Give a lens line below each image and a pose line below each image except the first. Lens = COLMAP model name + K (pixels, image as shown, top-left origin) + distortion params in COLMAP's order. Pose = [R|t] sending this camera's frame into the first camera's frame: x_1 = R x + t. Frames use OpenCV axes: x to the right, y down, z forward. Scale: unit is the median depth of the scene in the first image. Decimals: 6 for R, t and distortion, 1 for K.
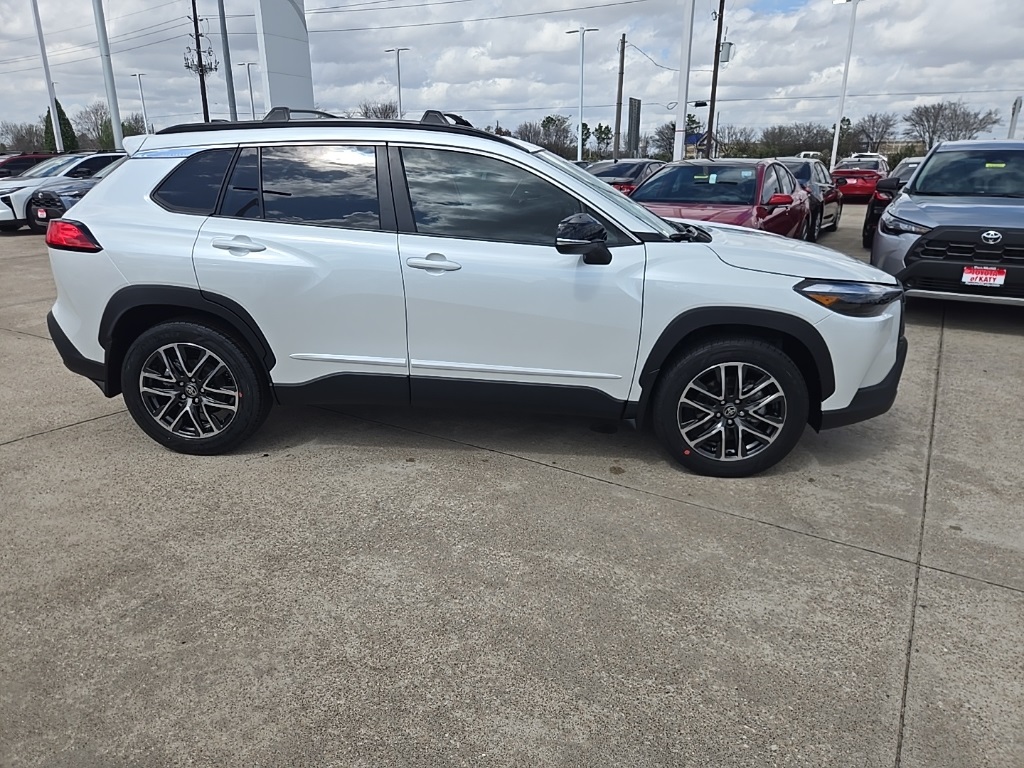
lens RADIAL K [[686.1, 0, 512.0], [0, 686.1, 384.0], [0, 0, 1]] dist [0.054818, -0.039263]
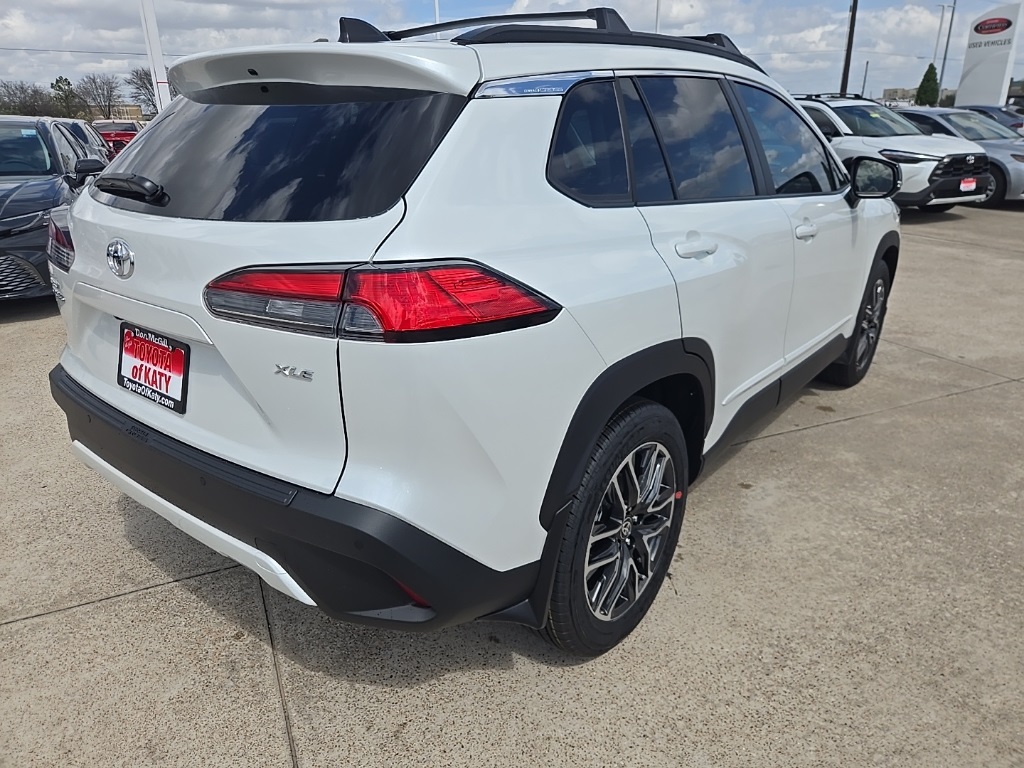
lens RADIAL K [[687.9, 0, 512.0], [0, 687.9, 384.0], [0, 0, 1]] dist [0.047084, -0.039239]
pose [[0.553052, -0.301342, 0.776741, -0.915307], [0.265996, 0.947370, 0.178146, -0.224111], [-0.789544, 0.108086, 0.604101, 0.740012]]
